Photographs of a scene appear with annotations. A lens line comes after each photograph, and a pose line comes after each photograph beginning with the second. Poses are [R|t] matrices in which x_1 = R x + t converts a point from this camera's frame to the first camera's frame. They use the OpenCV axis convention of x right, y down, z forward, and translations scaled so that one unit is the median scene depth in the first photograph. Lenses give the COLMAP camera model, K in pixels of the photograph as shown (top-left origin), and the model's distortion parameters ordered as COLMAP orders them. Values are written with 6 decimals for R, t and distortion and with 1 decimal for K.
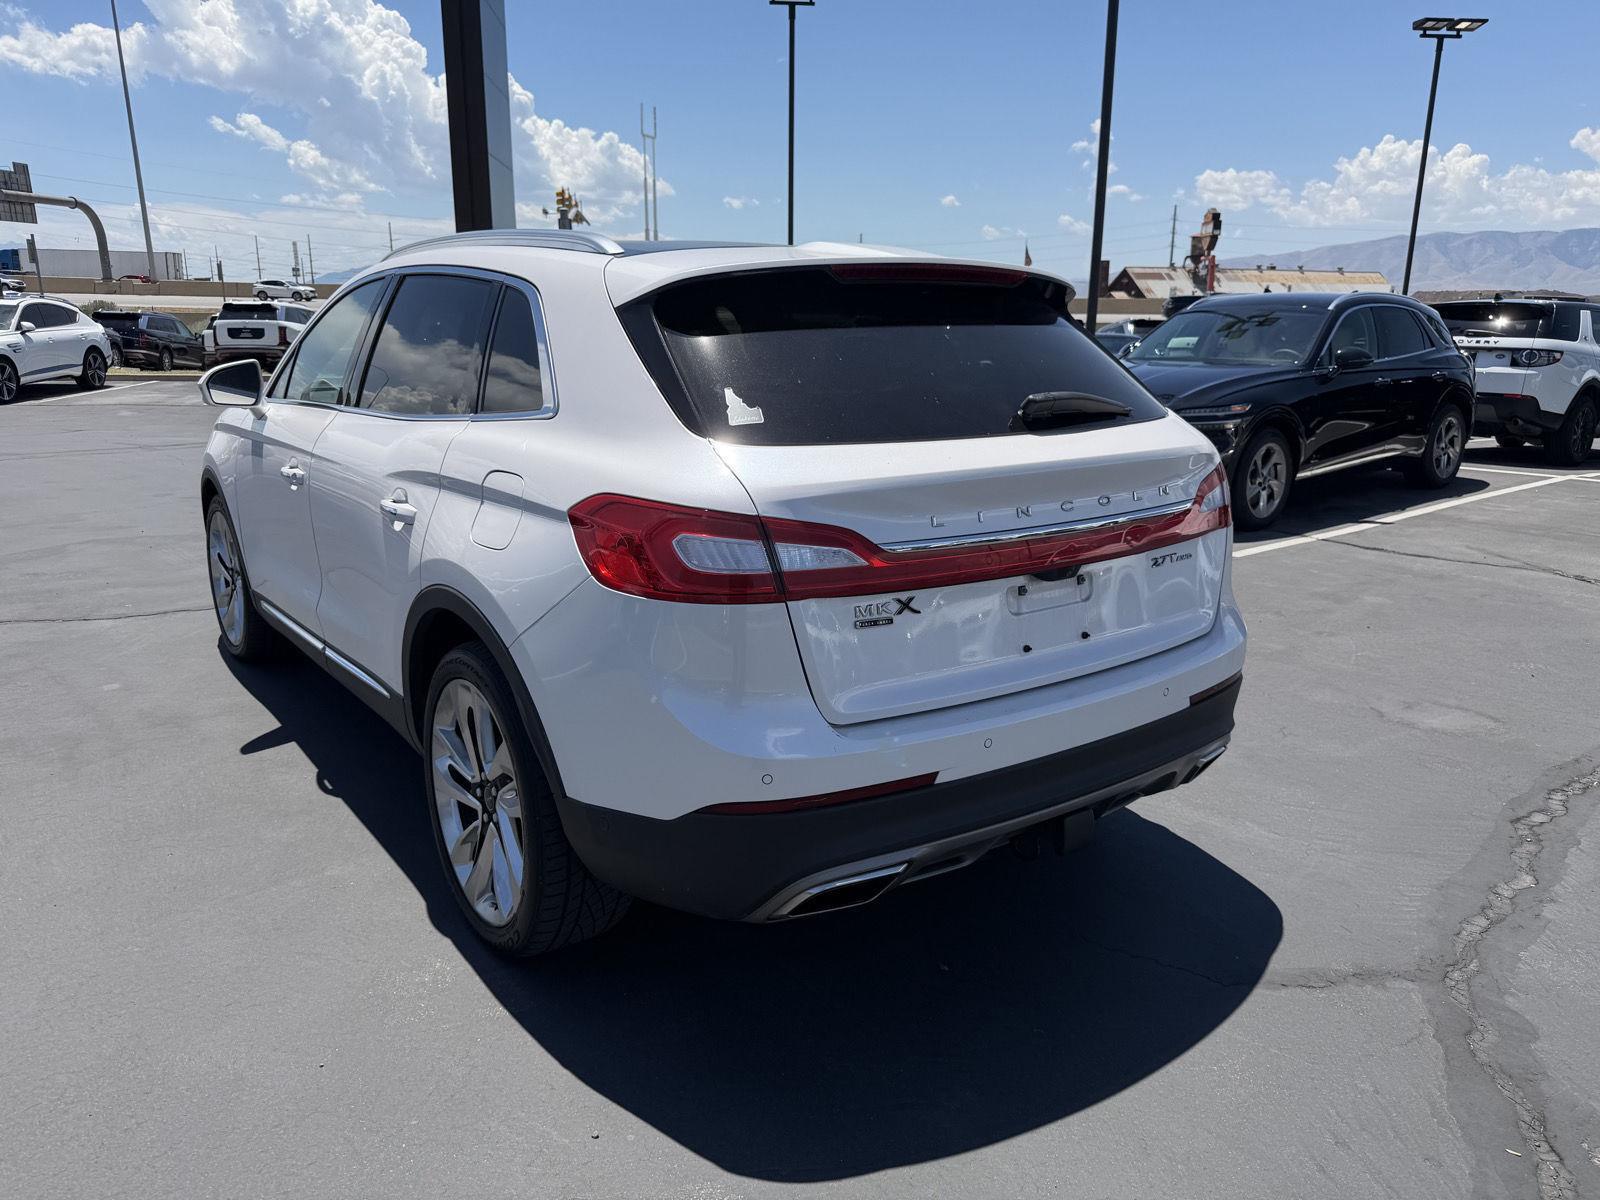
lens RADIAL K [[1224.9, 0, 814.2], [0, 1224.9, 592.2], [0, 0, 1]] dist [0.032684, -0.028716]
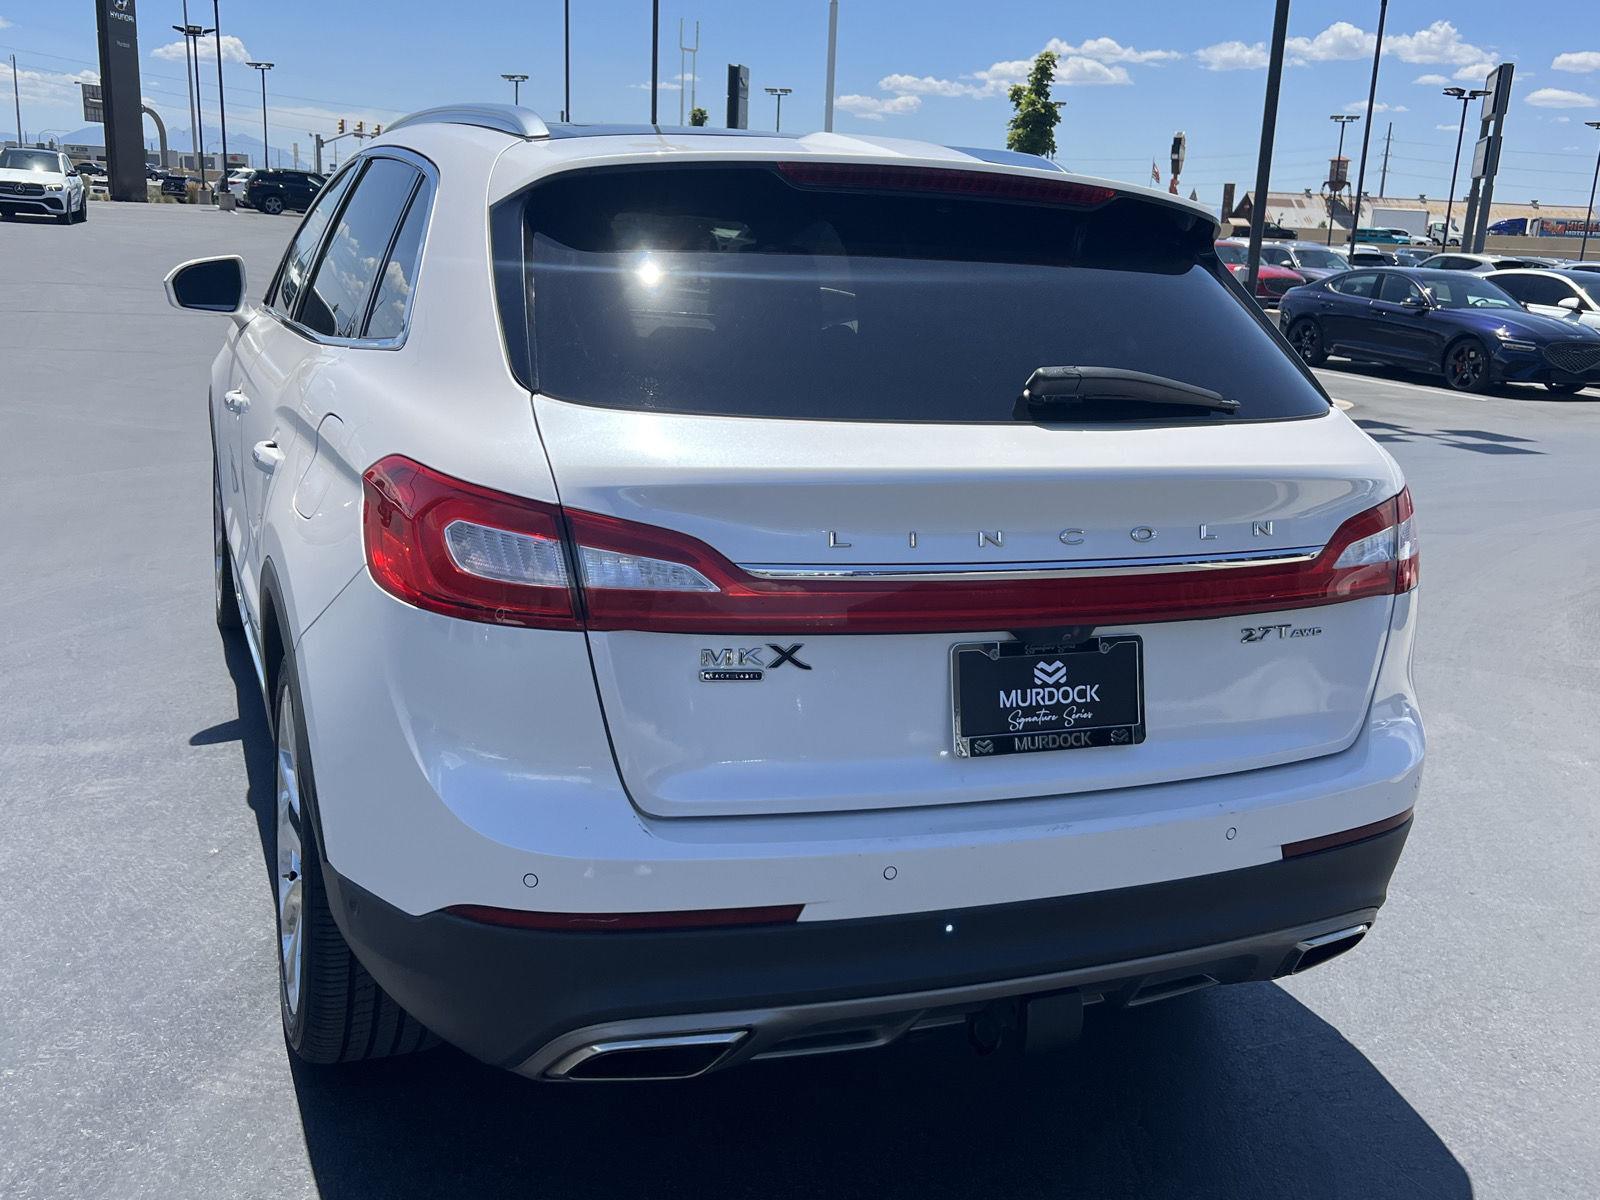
lens RADIAL K [[1515.2, 0, 814.5], [0, 1515.2, 596.1], [0, 0, 1]] dist [0.020052, 0.000000]
pose [[0.968815, 0.106681, -0.223642, 0.265401], [-0.108854, 0.994054, 0.002624, -0.025573], [0.222592, 0.021802, 0.974668, 0.170057]]
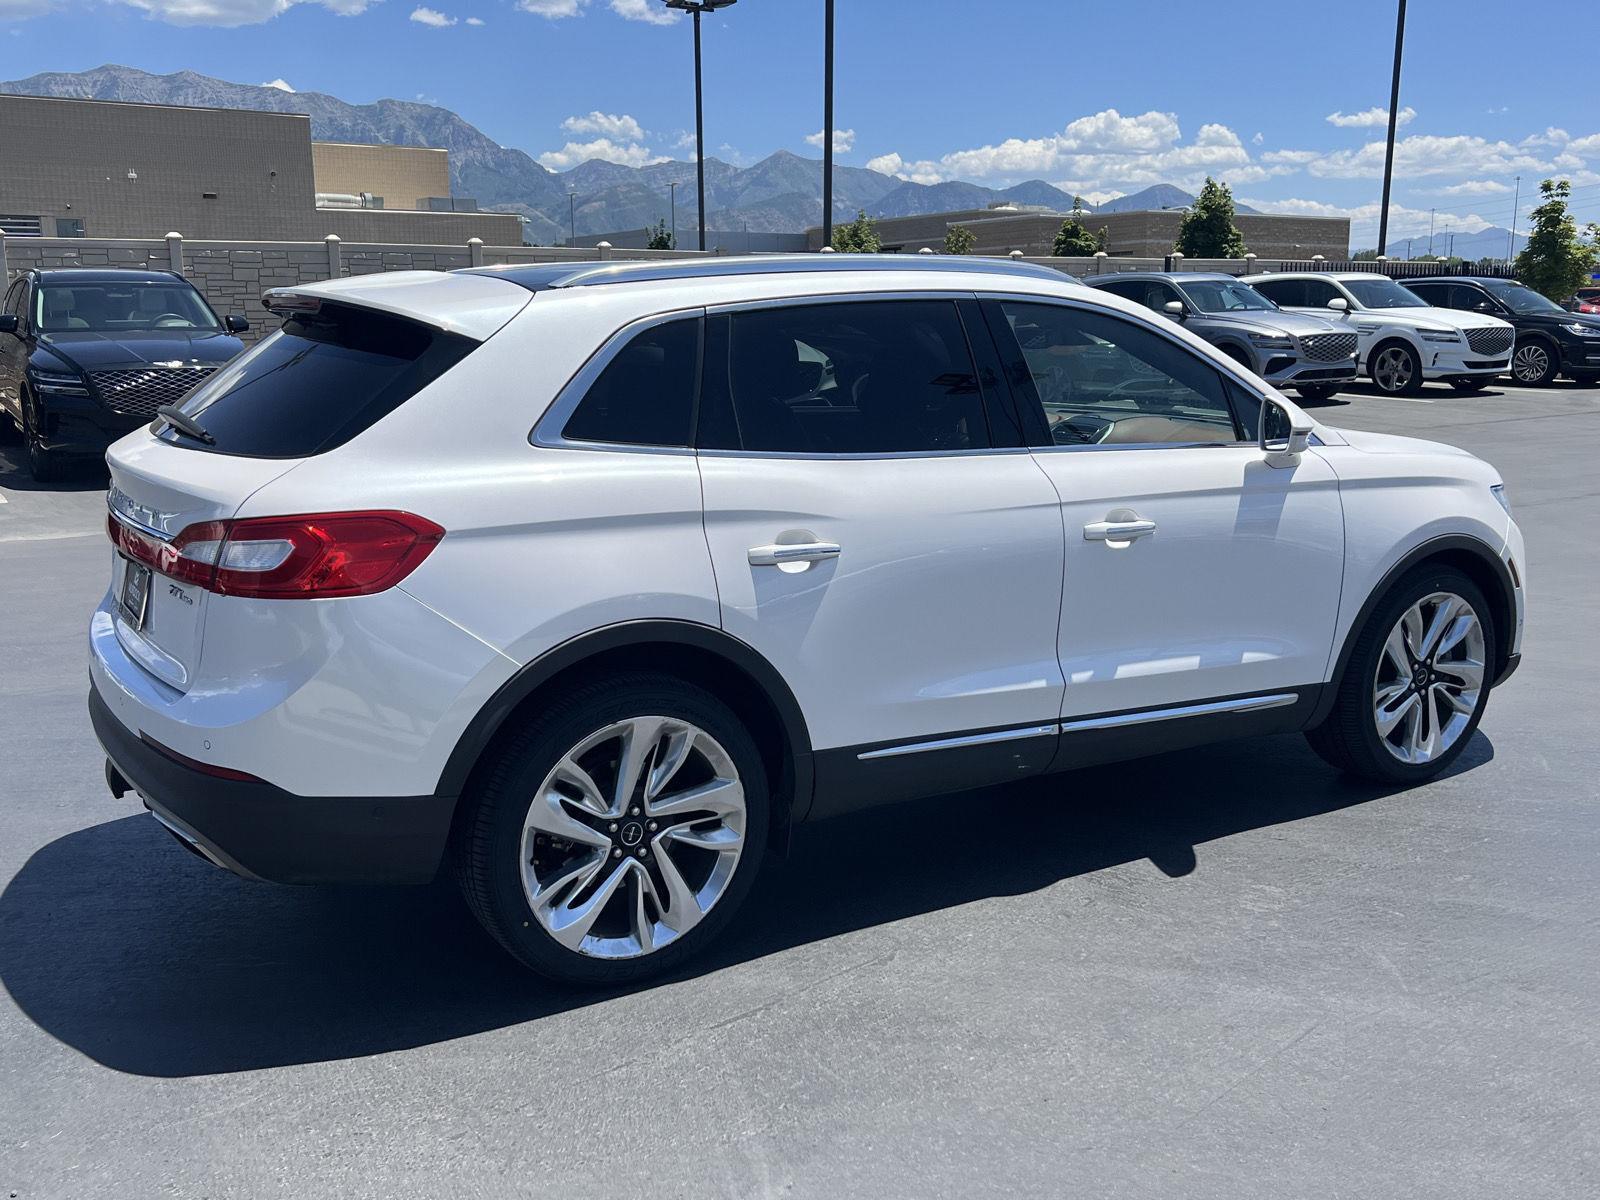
lens RADIAL K [[1515.2, 0, 782.2], [0, 1515.2, 626.6], [0, 0, 1]] dist [0.020052, 0.000000]
pose [[-0.089635, 0.206223, -0.974391, 1.640719], [-0.238566, 0.945403, 0.222034, -0.442259], [0.966981, 0.252358, -0.035544, 1.749846]]
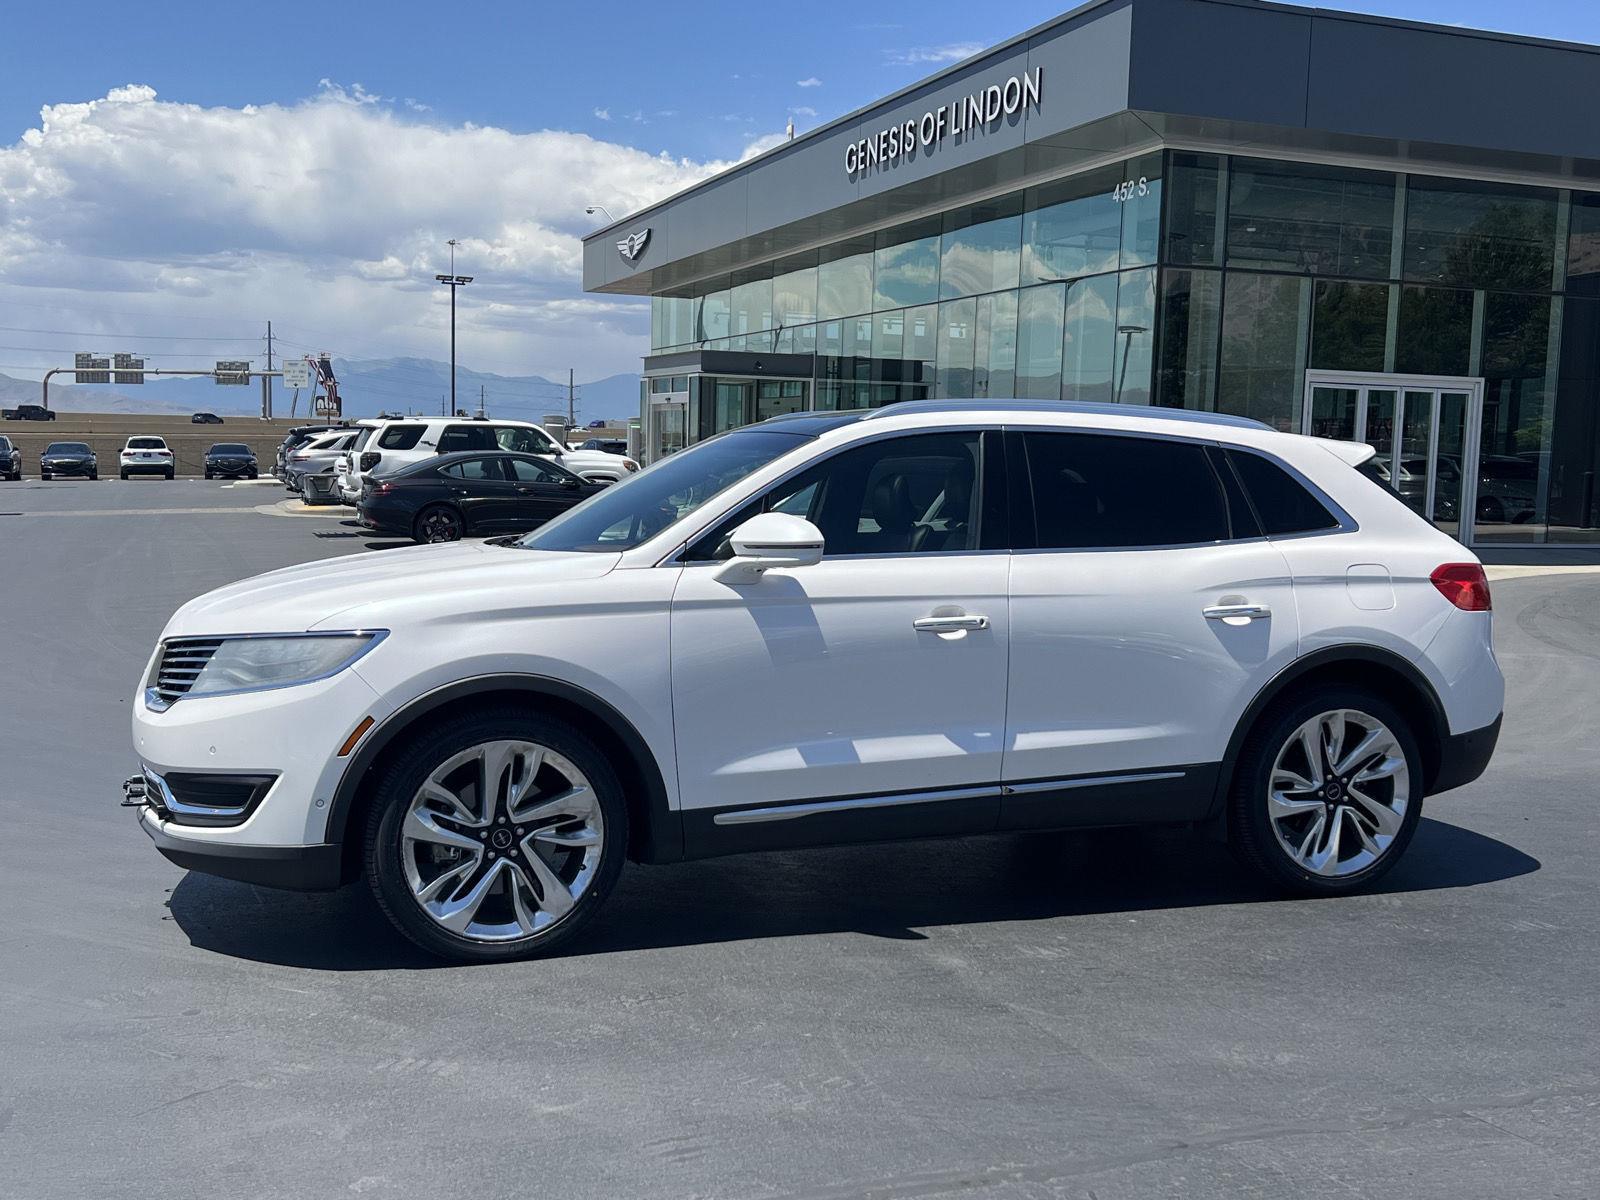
lens RADIAL K [[1697.6, 0, 807.7], [0, 1697.6, 613.5], [0, 0, 1]] dist [0.023596, 0.000000]
pose [[0.283682, -0.079249, 0.955638, -2.741099], [0.211938, 0.977115, 0.018116, -0.242756], [-0.935204, 0.197397, 0.293986, 1.098328]]
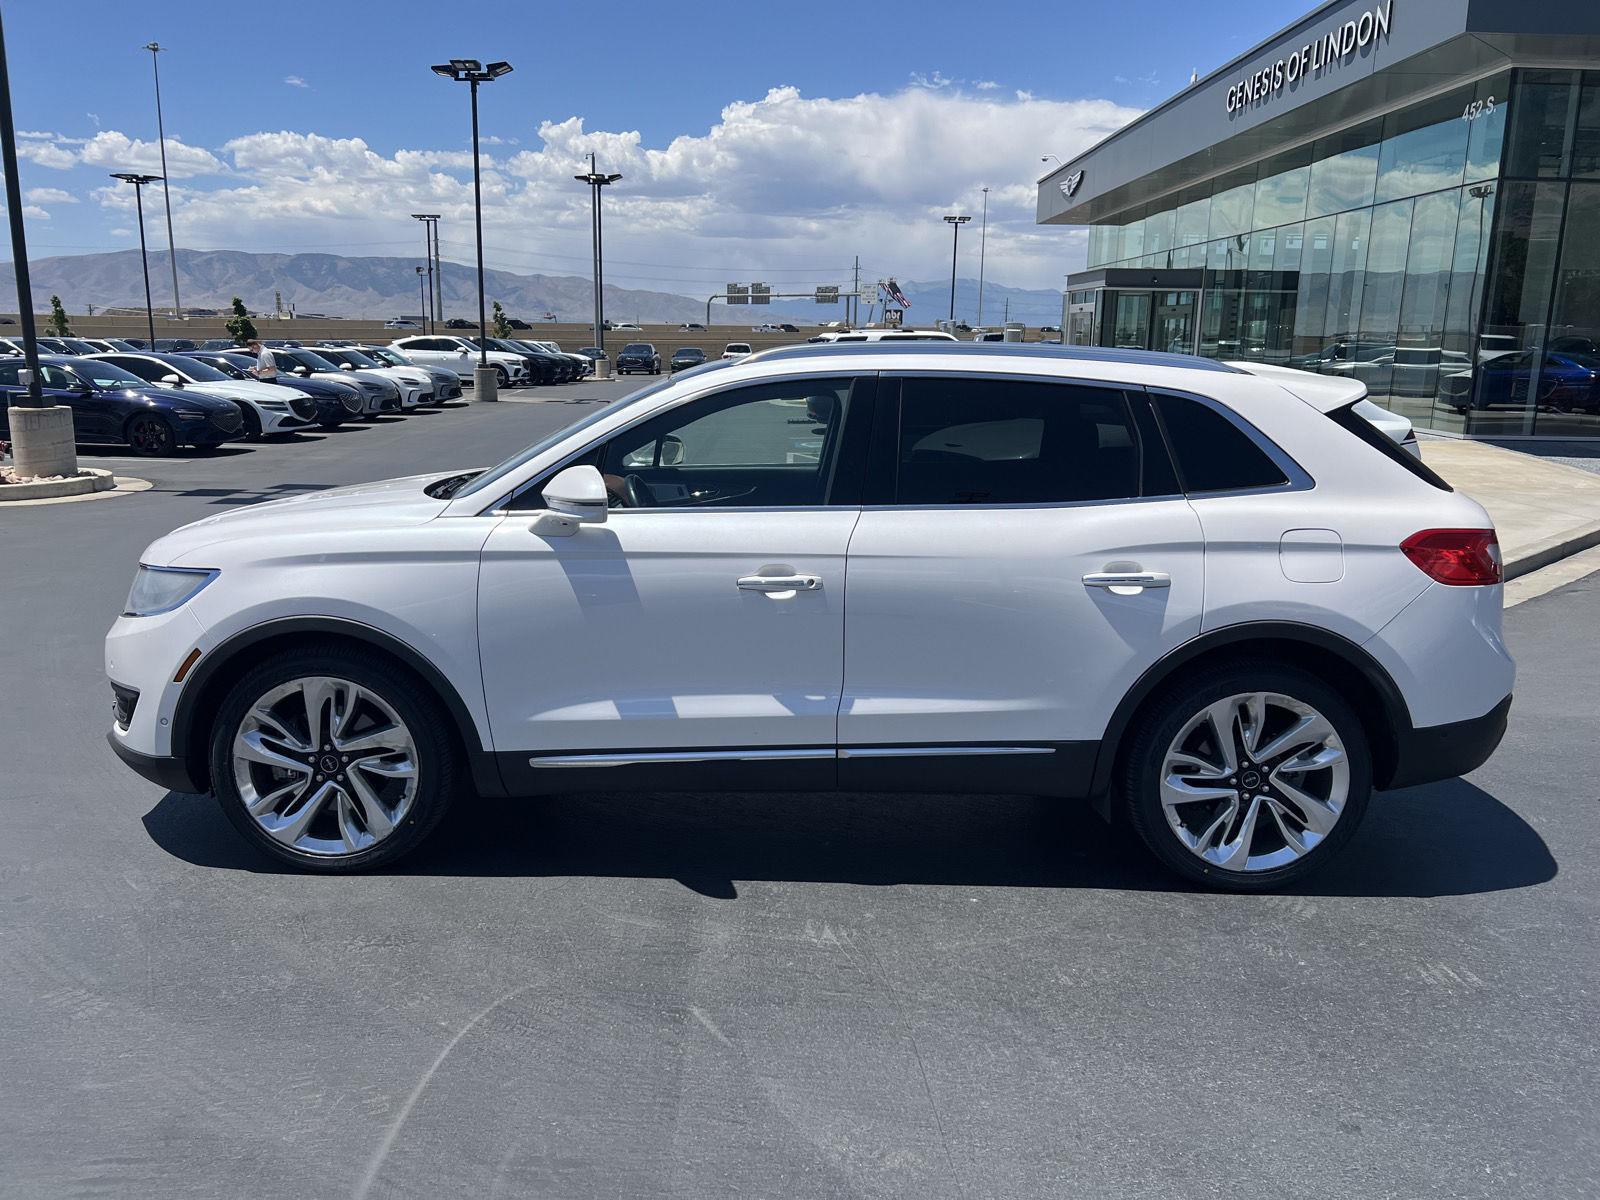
lens RADIAL K [[1224.9, 0, 793.0], [0, 1224.9, 601.8], [0, 0, 1]] dist [0.032684, -0.028716]
pose [[0.603766, -0.153424, 0.782258, -1.819017], [0.177797, 0.982503, 0.055470, -0.210421], [-0.777081, 0.105592, 0.620480, 0.627193]]
